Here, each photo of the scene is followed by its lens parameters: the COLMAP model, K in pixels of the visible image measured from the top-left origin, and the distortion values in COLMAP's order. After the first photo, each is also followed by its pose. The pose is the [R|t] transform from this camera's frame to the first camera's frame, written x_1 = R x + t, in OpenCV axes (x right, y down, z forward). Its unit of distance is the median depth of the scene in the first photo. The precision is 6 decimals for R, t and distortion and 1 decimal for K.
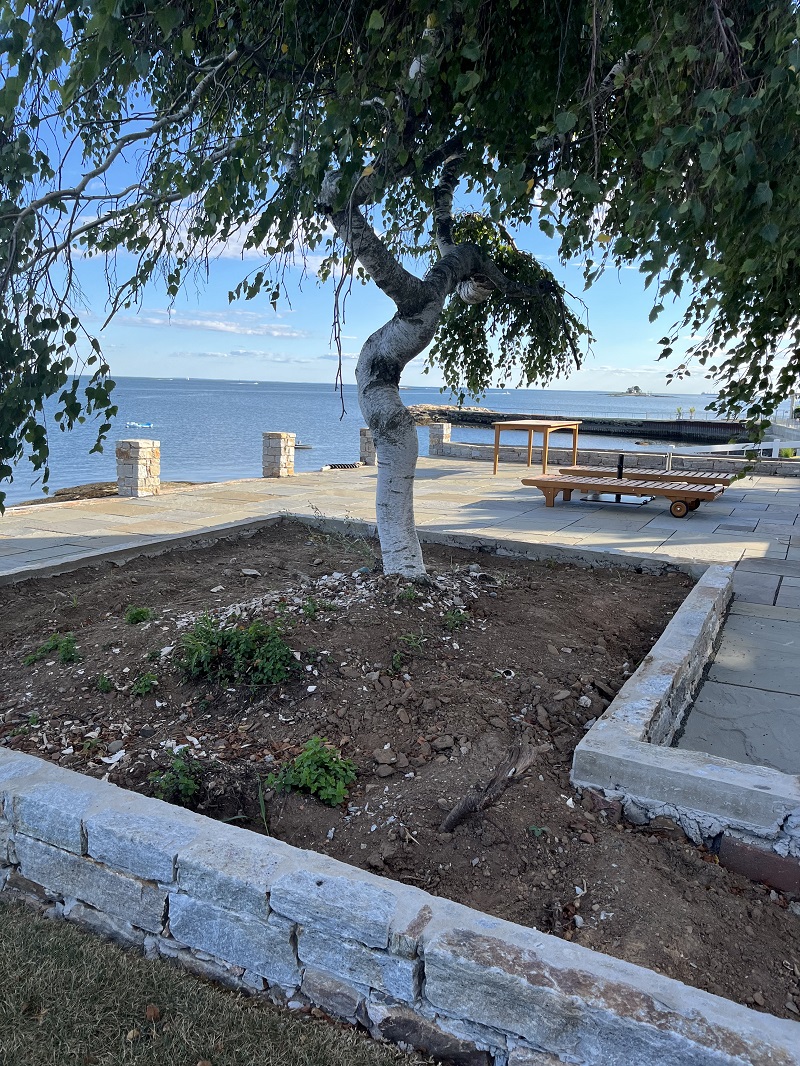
lens RADIAL K [[789.8, 0, 391.0], [0, 789.8, 537.8], [0, 0, 1]] dist [0.078738, -0.105190]
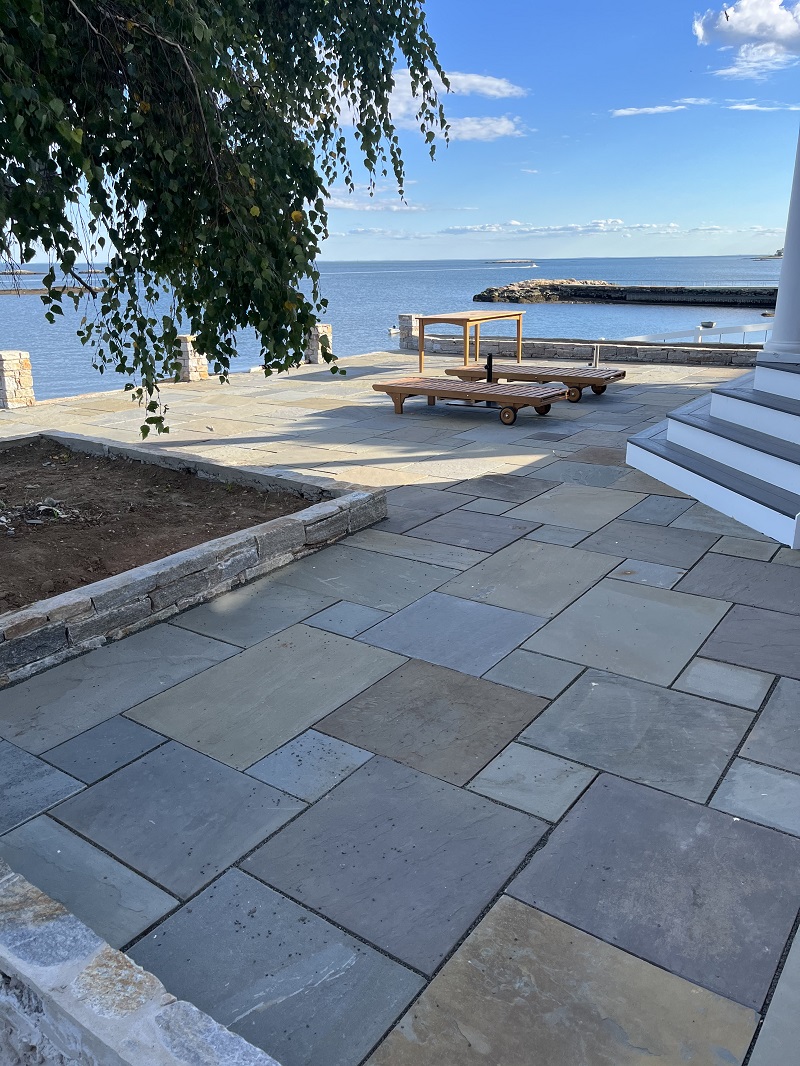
lens RADIAL K [[789.8, 0, 391.0], [0, 789.8, 537.8], [0, 0, 1]] dist [0.078738, -0.105190]
pose [[0.990121, 0.005009, -0.140127, 0.313029], [0.014985, 0.989858, 0.141266, -0.024241], [0.139414, -0.141970, 0.980004, 0.028107]]
